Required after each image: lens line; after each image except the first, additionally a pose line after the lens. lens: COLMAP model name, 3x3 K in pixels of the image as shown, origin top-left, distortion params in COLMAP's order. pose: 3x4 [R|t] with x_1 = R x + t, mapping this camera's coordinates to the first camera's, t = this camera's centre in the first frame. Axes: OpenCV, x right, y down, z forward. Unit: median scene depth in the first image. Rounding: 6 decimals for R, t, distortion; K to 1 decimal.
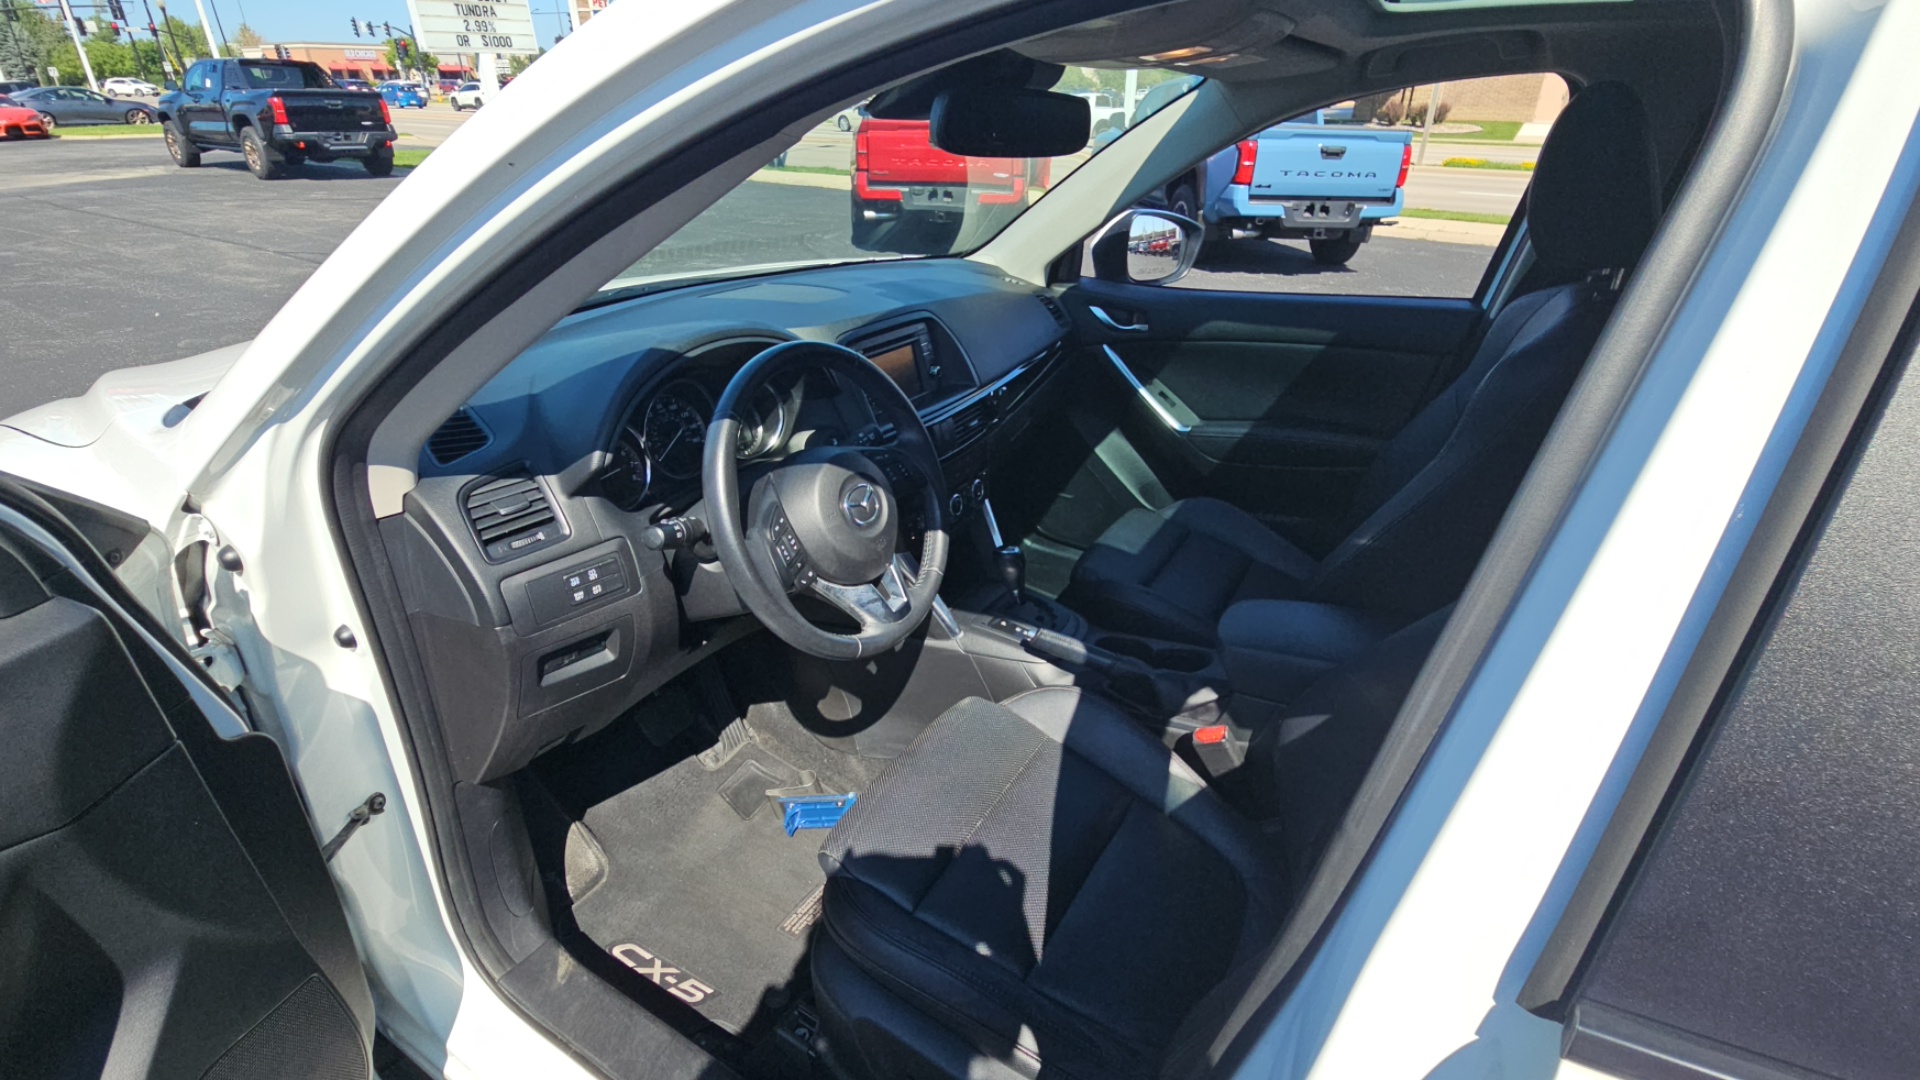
lens RADIAL K [[857.4, 0, 983.2], [0, 857.4, 541.0], [0, 0, 1]] dist [0.015965, -0.014206]
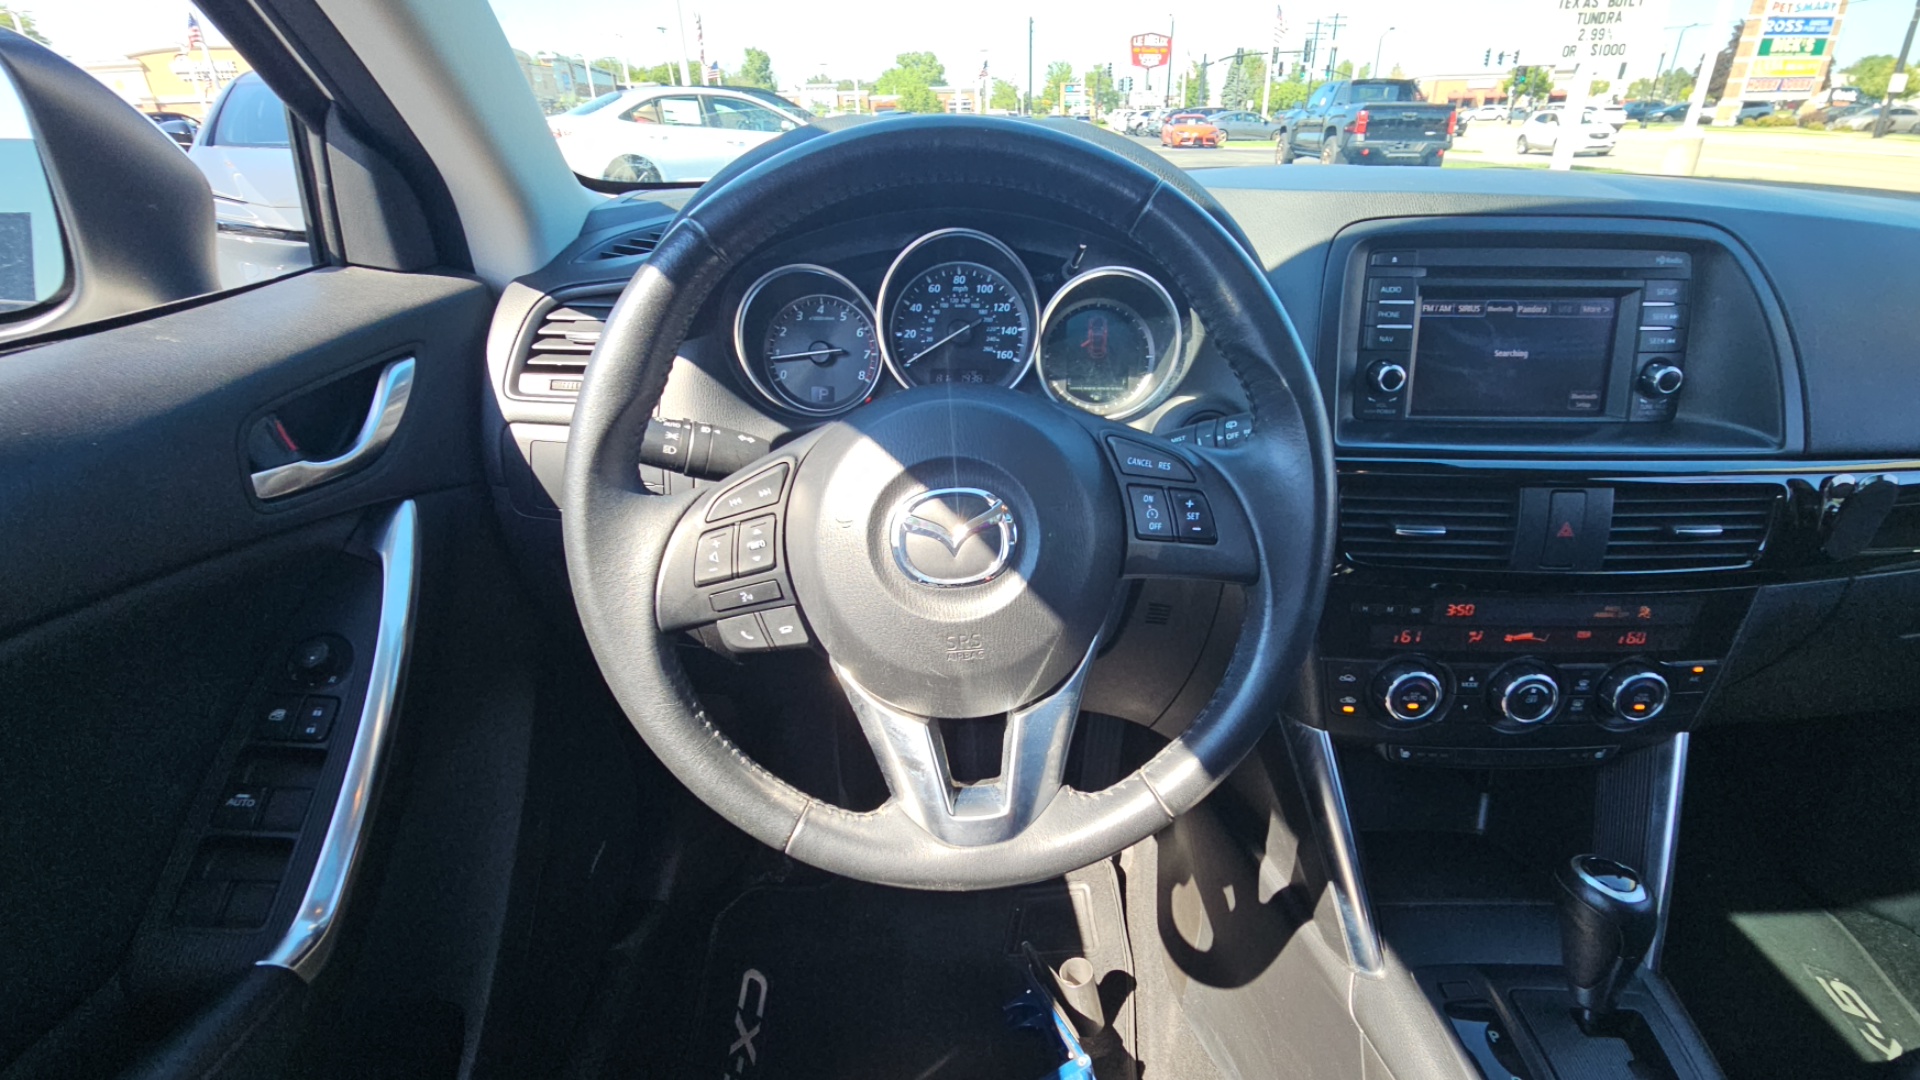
lens RADIAL K [[849.5, 0, 977.6], [0, 849.5, 549.6], [0, 0, 1]] dist [0.002043, -0.006031]
pose [[0.499608, 0.372935, -0.781864, 0.081540], [-0.382065, 0.904916, 0.187491, -0.055894], [0.777443, 0.205050, 0.594589, 0.381979]]
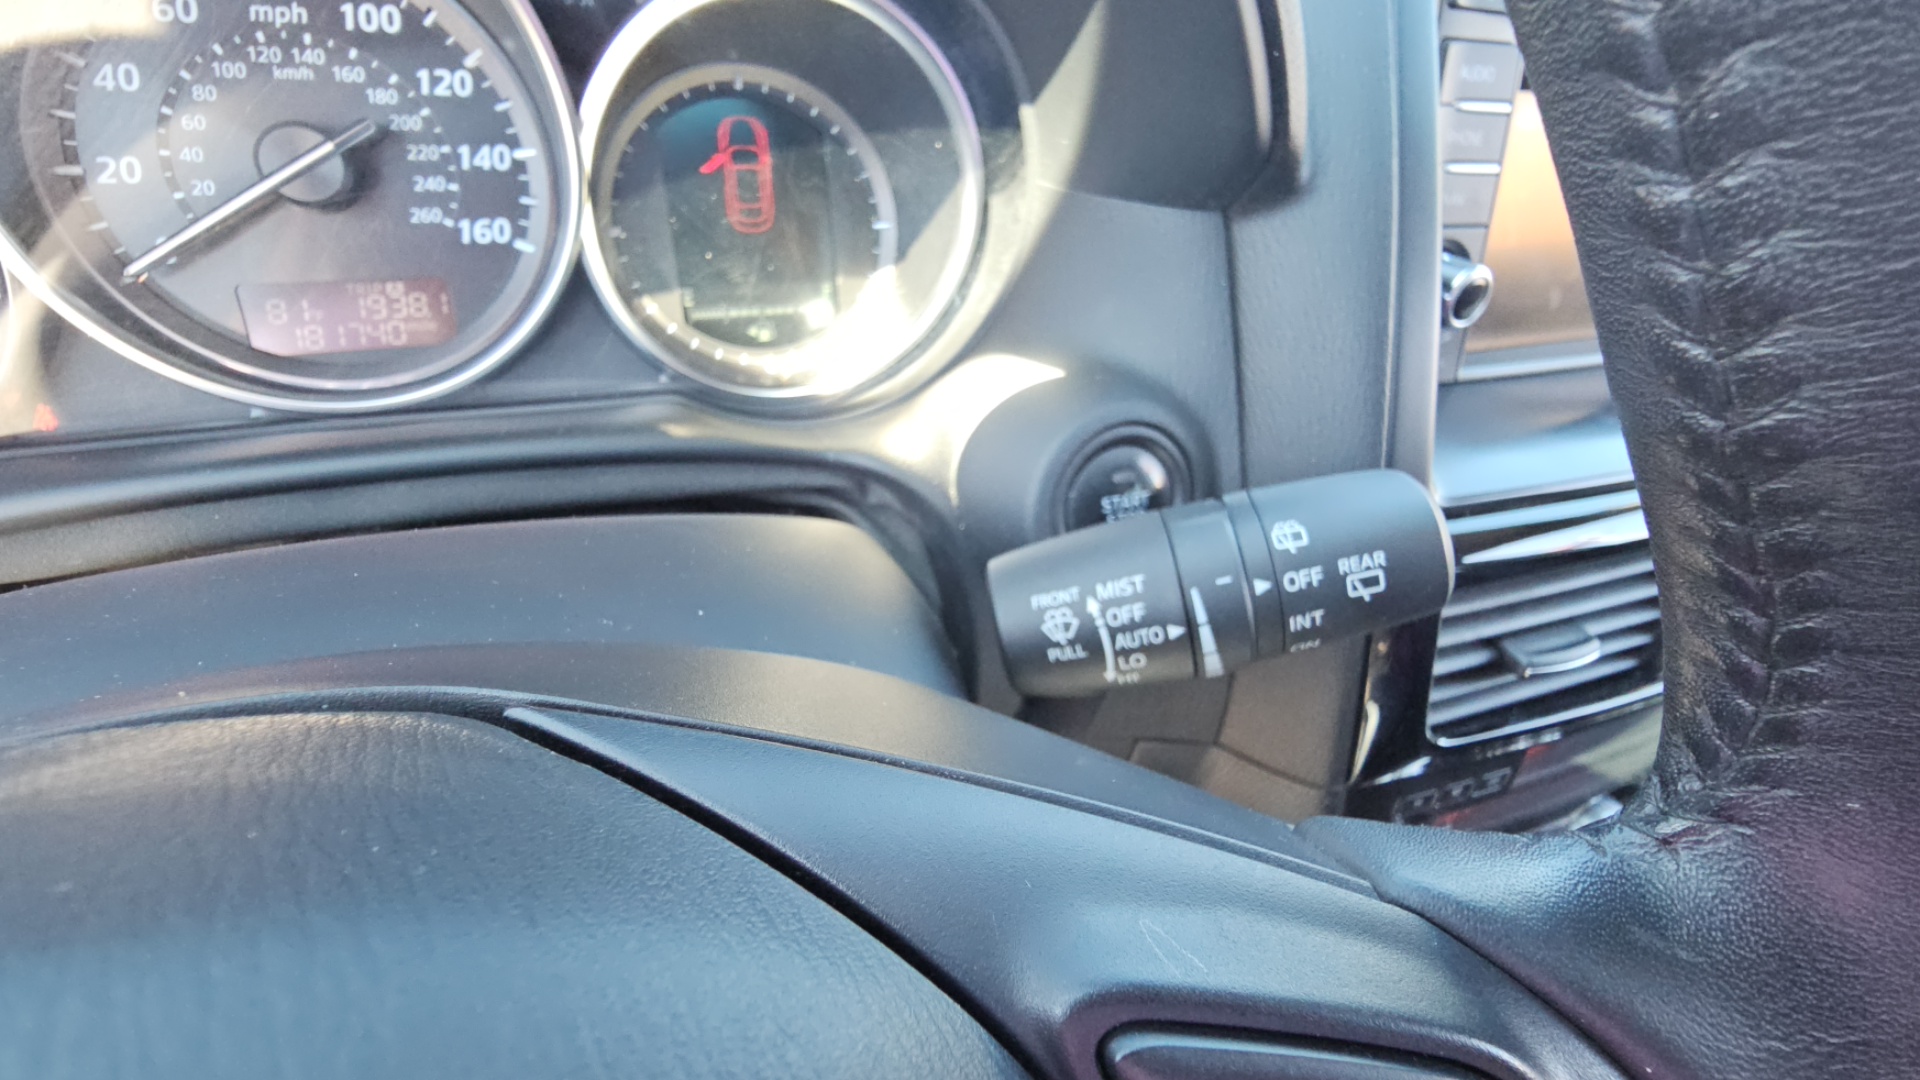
lens RADIAL K [[860.6, 0, 981.4], [0, 860.6, 540.3], [0, 0, 1]] dist [0.003124, -0.005791]
pose [[0.805111, 0.418278, -0.420524, -0.072844], [-0.351277, 0.907541, 0.230159, -0.078168], [0.477914, -0.037583, 0.877602, 0.494721]]
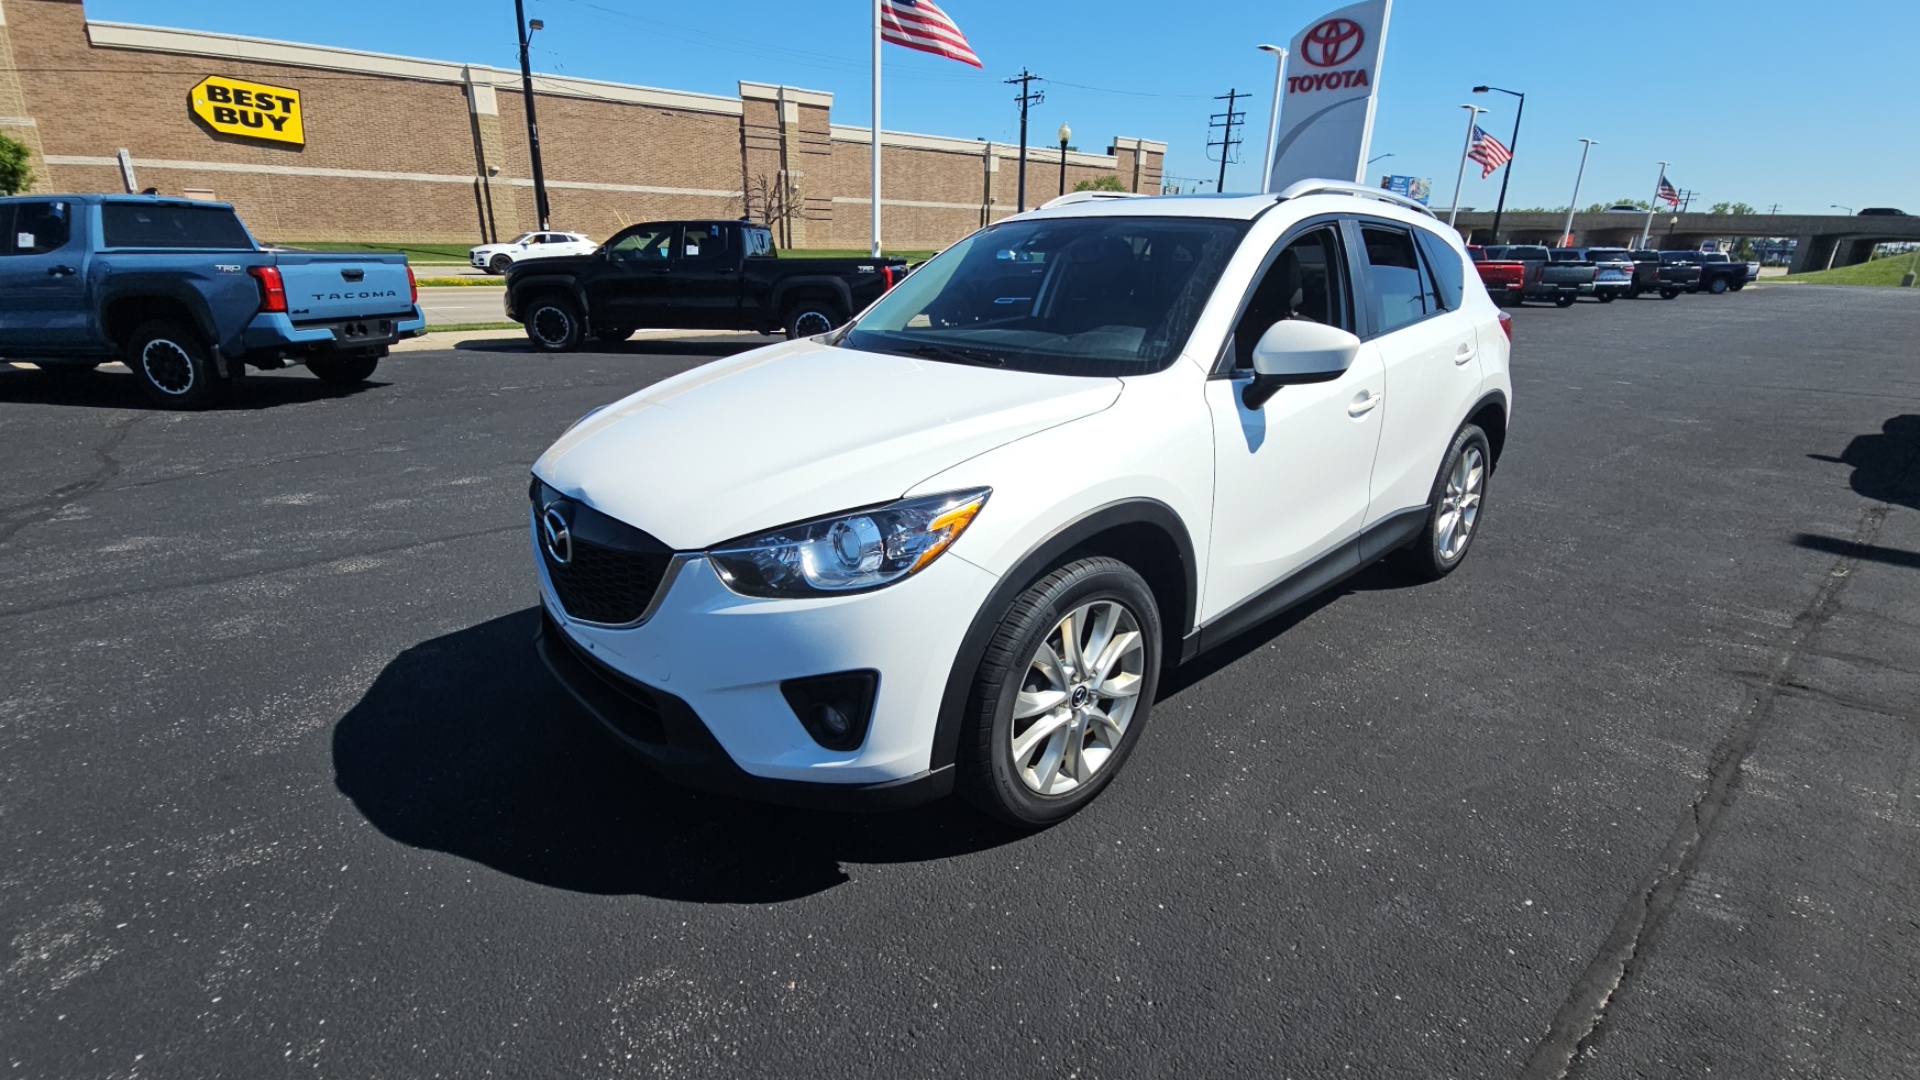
lens RADIAL K [[860.6, 0, 981.4], [0, 860.6, 540.3], [0, 0, 1]] dist [0.003124, -0.005791]
pose [[0.275258, -0.322591, 0.905631, -1.619114], [0.425959, 0.885432, 0.185929, -0.181926], [-0.861854, 0.334583, 0.381133, 0.302663]]
